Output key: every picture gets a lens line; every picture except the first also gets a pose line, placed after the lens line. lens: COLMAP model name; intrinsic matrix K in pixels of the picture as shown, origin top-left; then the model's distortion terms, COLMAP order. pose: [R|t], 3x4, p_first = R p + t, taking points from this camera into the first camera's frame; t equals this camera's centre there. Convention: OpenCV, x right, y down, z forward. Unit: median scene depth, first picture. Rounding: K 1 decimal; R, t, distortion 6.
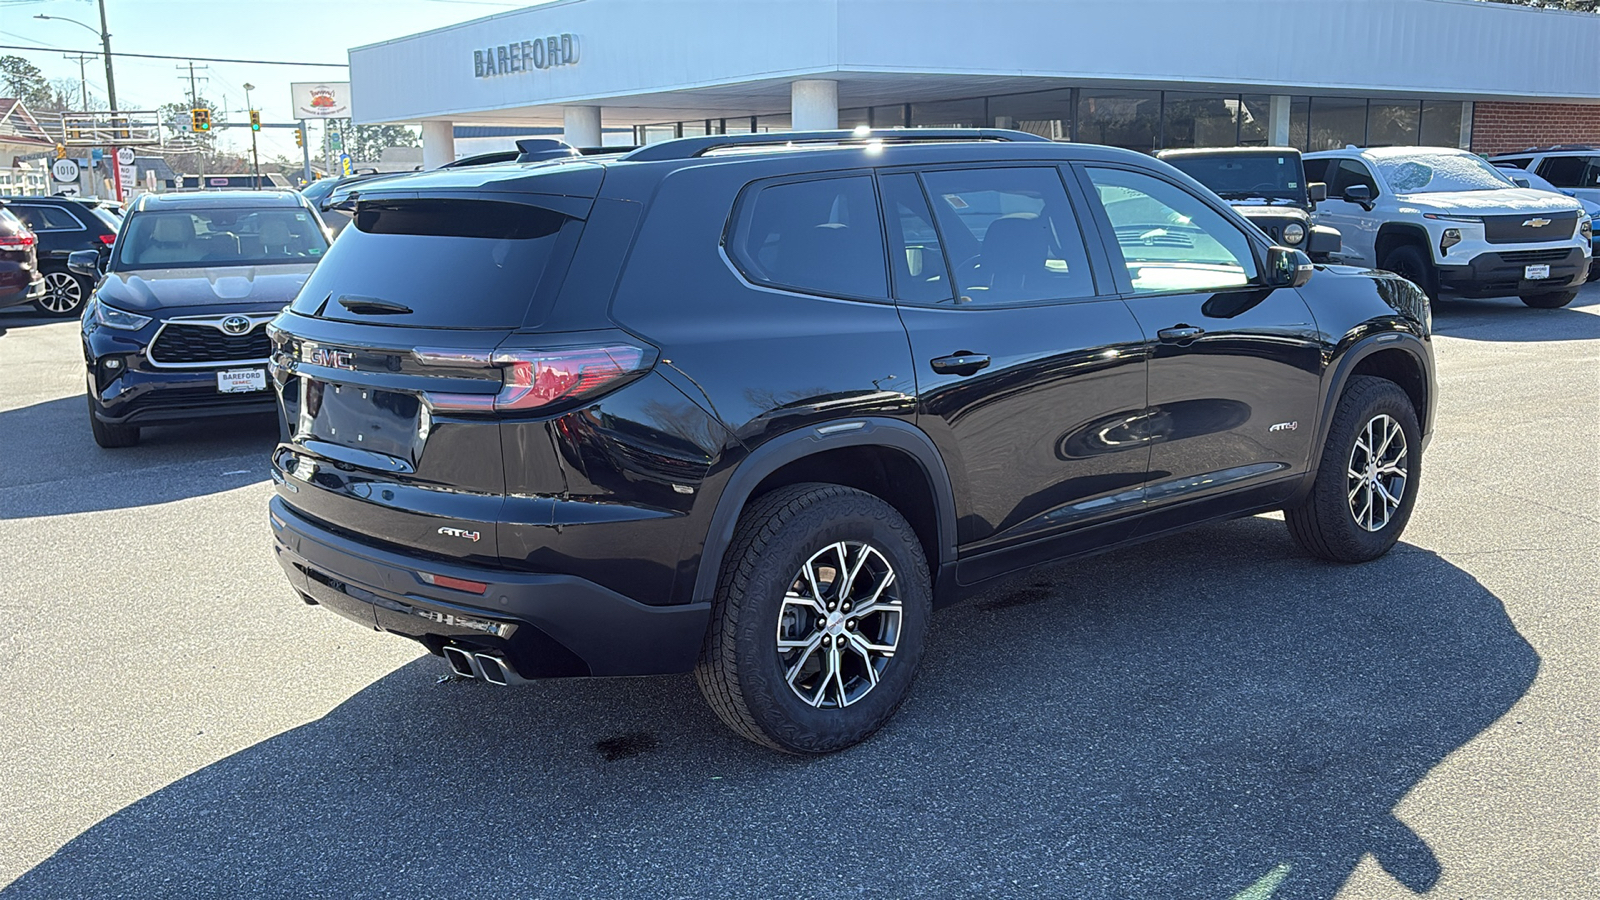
lens RADIAL K [[1490.9, 0, 802.7], [0, 1490.9, 443.5], [0, 0, 1]] dist [0.034805, 0.000000]
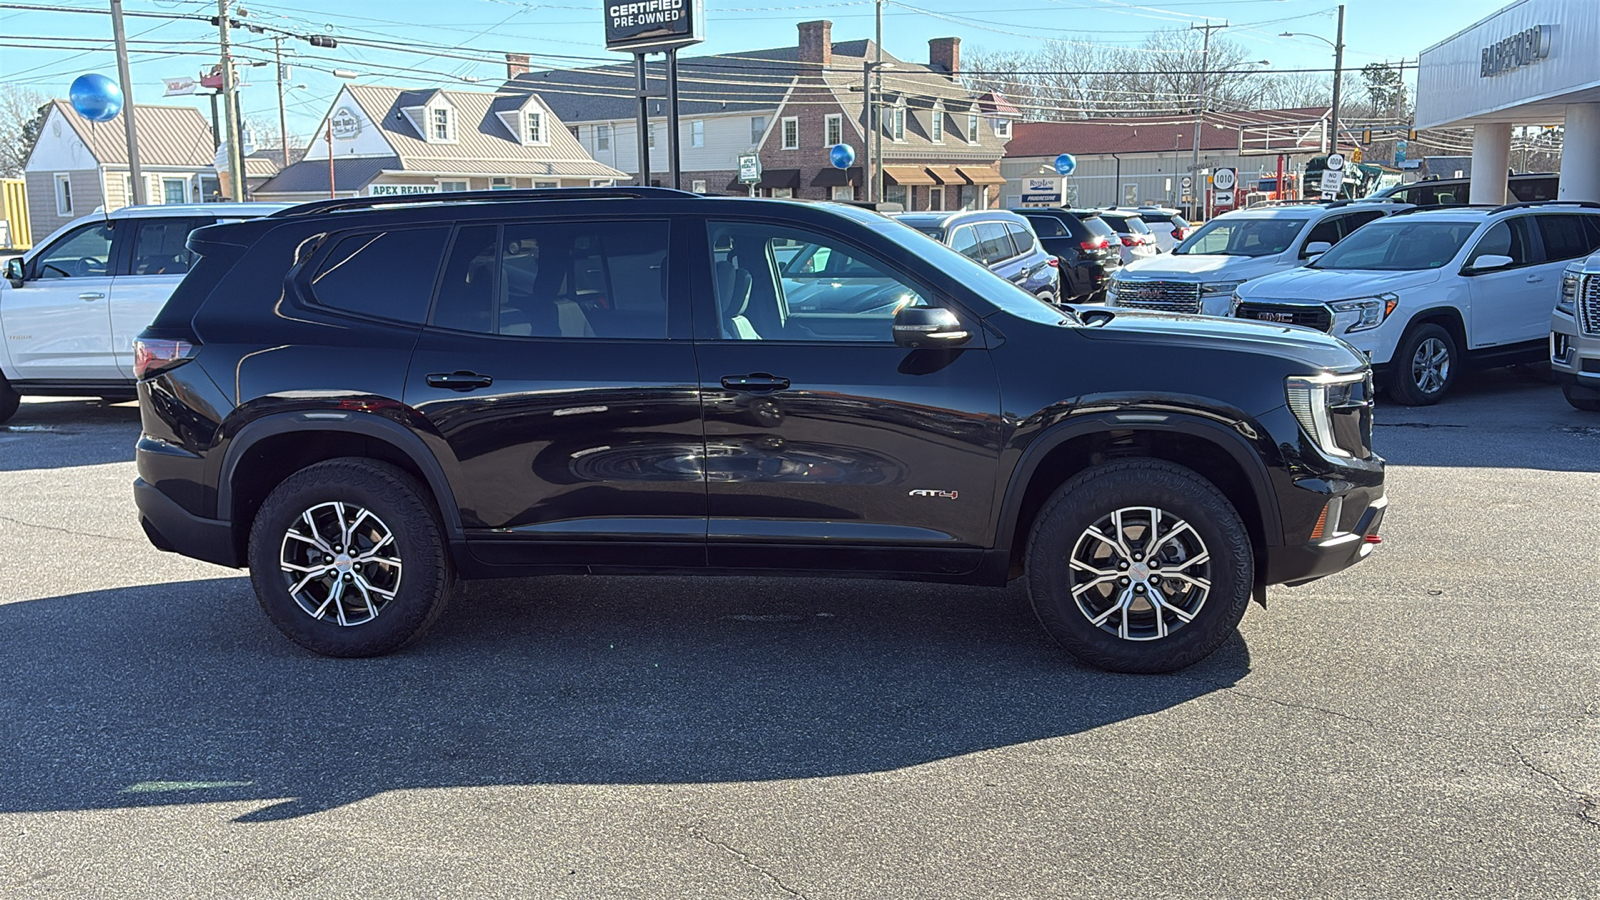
lens RADIAL K [[1490.9, 0, 780.0], [0, 1490.9, 467.6], [0, 0, 1]] dist [0.034805, 0.000000]
pose [[0.646044, 0.136883, -0.750926, 1.206851], [-0.124100, 0.989536, 0.073611, -0.106225], [0.753144, 0.045634, 0.656271, 0.385188]]
